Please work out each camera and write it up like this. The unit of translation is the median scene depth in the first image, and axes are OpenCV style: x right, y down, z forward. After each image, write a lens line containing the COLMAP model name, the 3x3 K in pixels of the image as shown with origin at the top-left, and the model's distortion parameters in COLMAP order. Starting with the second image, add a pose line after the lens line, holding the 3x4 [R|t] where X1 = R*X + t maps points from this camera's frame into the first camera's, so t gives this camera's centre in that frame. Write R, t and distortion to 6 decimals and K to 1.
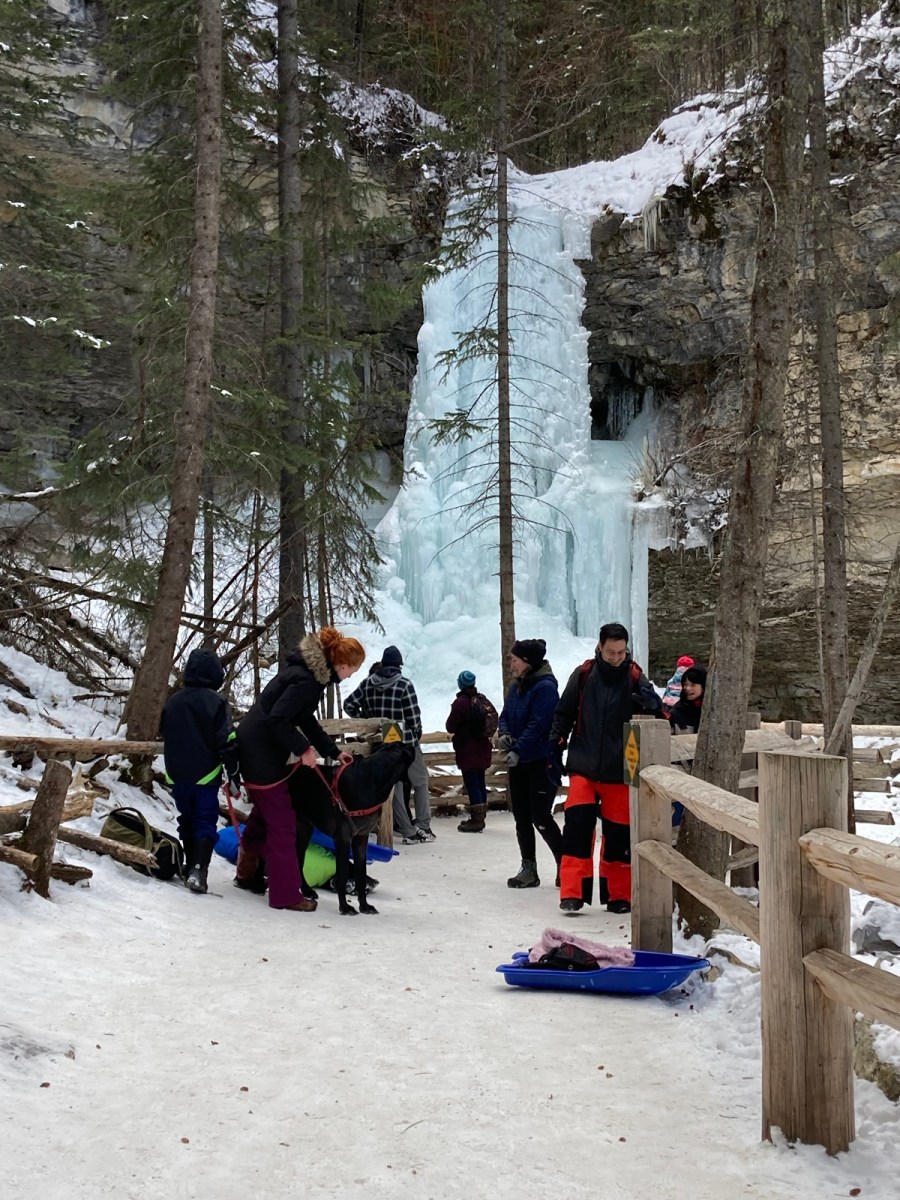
lens RADIAL K [[1765.2, 0, 447.2], [0, 1765.2, 604.7], [0, 0, 1]] dist [0.129985, 0.000000]
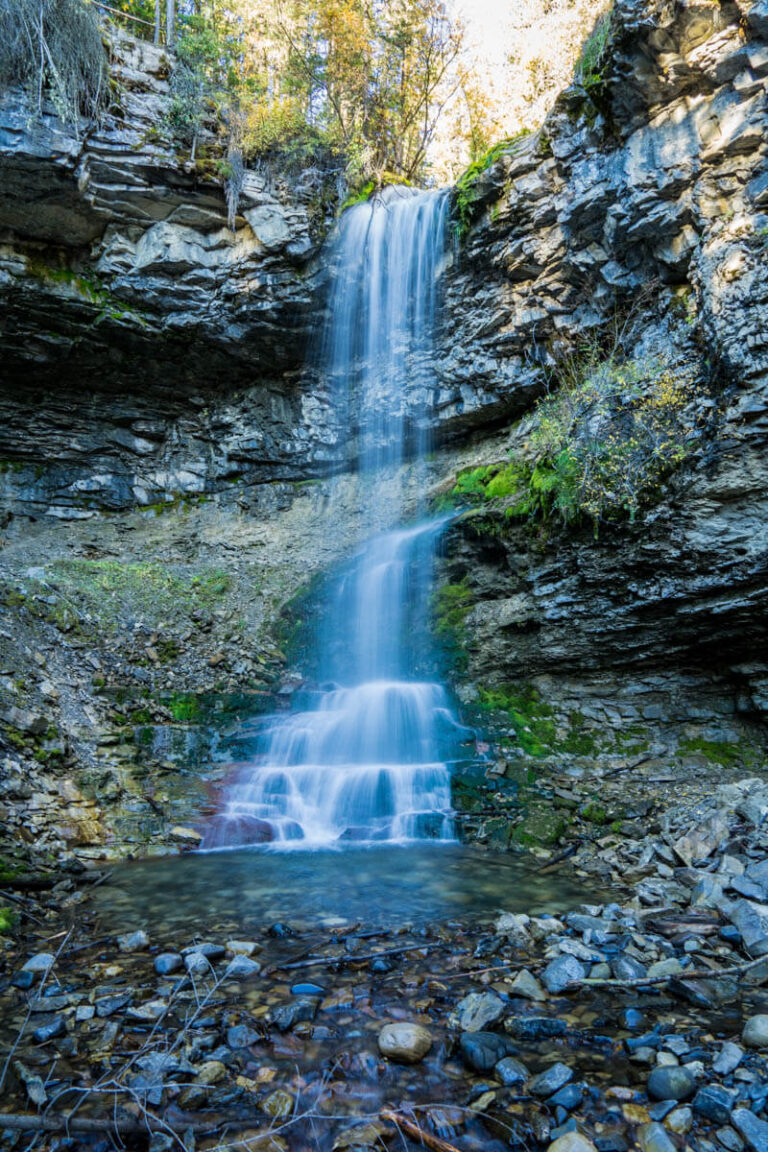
lens RADIAL K [[877.9, 0, 385.9], [0, 877.9, 575.7], [0, 0, 1]] dist [-0.013740, 0.005415]
pose [[0.985951, -0.041965, -0.161676, 0.101202], [0.022198, 0.992259, -0.122184, 0.037145], [0.165552, 0.116879, 0.979251, 0.602660]]
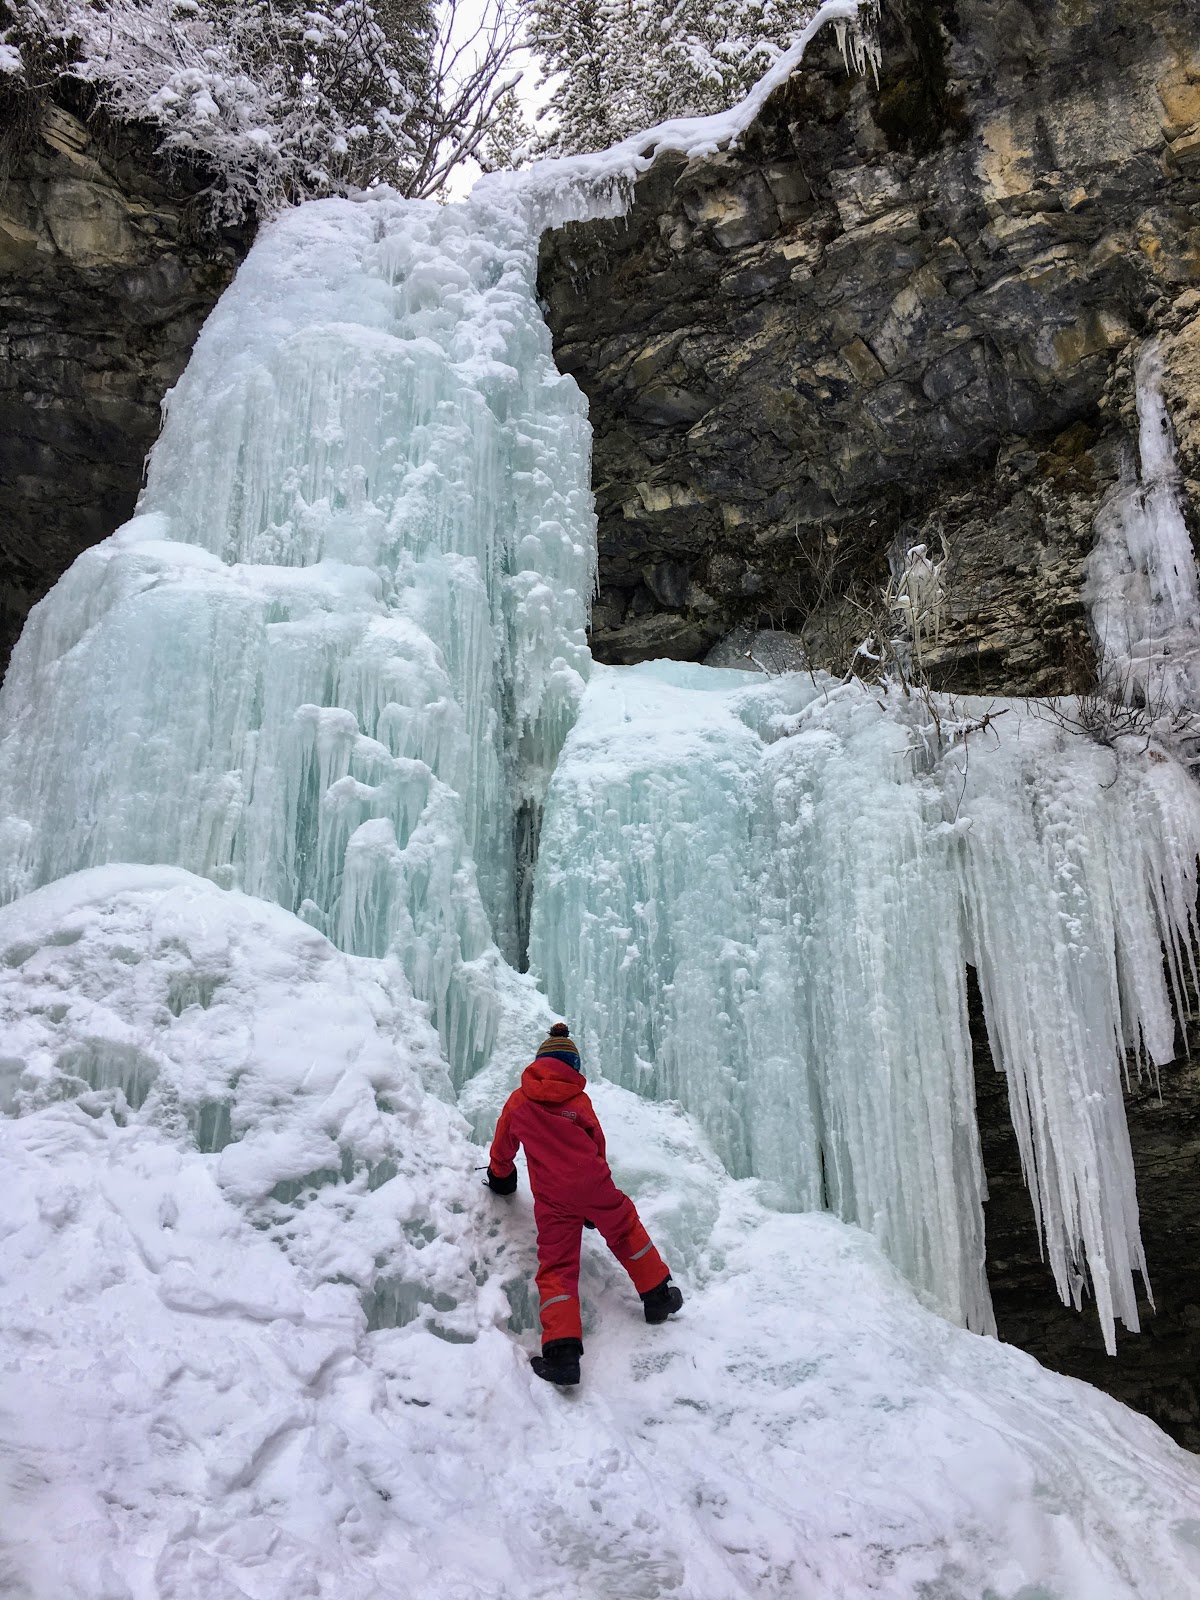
lens RADIAL K [[1297.5, 0, 609.7], [0, 1297.5, 809.0], [0, 0, 1]] dist [0.026860, -0.030437]
pose [[0.978150, 0.060791, 0.198814, 0.031136], [0.010972, 0.939867, -0.341365, 0.029206], [-0.207610, 0.336088, 0.918664, 0.788450]]
